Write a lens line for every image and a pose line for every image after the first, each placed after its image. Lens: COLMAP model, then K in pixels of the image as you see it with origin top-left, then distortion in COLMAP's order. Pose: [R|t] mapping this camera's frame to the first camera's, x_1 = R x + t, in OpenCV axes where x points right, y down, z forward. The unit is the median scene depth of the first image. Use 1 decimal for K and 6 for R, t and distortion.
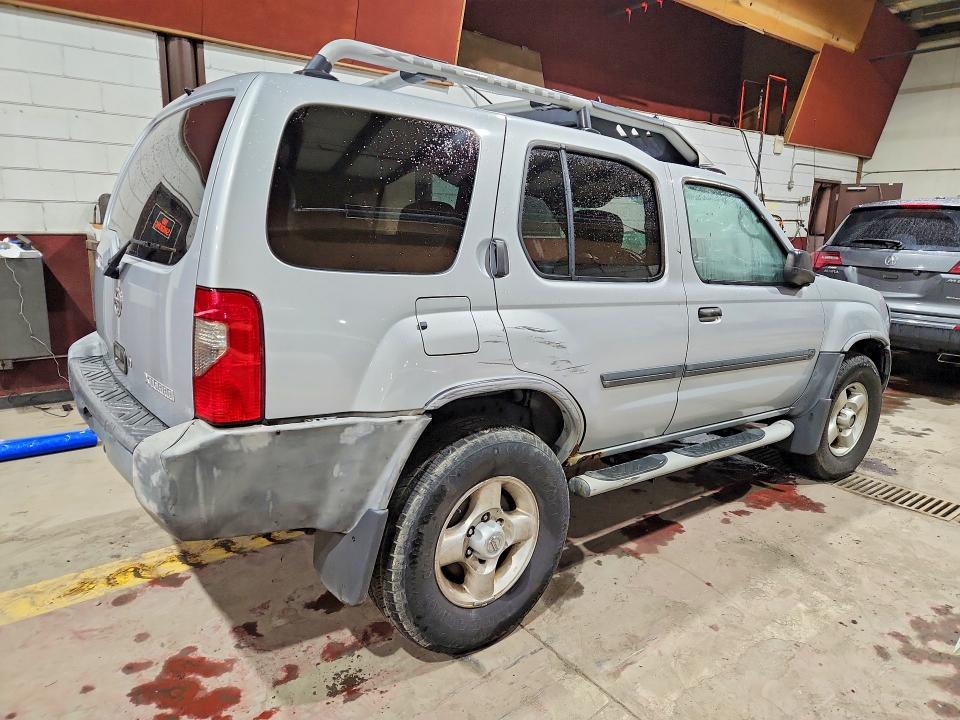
lens RADIAL K [[634.1, 0, 477.0], [0, 634.1, 358.5], [0, 0, 1]] dist [0.071420, -0.062801]
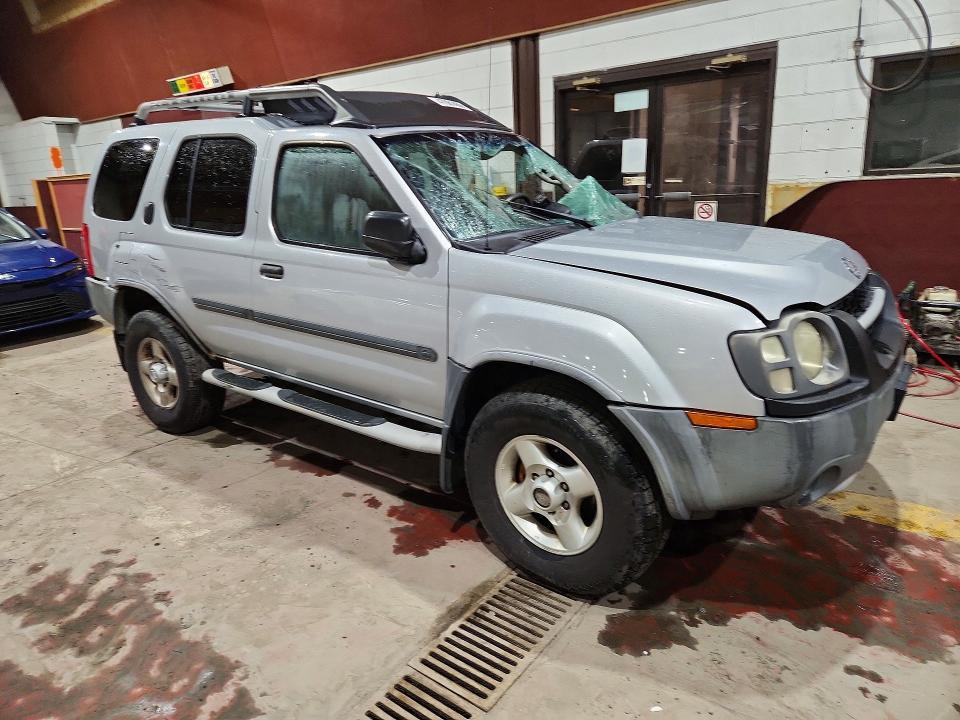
lens RADIAL K [[634.1, 0, 477.0], [0, 634.1, 358.5], [0, 0, 1]] dist [0.071420, -0.062801]
pose [[0.259409, 0.231712, -0.937559, 1.855937], [-0.154255, 0.968269, 0.196621, -0.237948], [0.953369, 0.093618, 0.286921, 1.274523]]
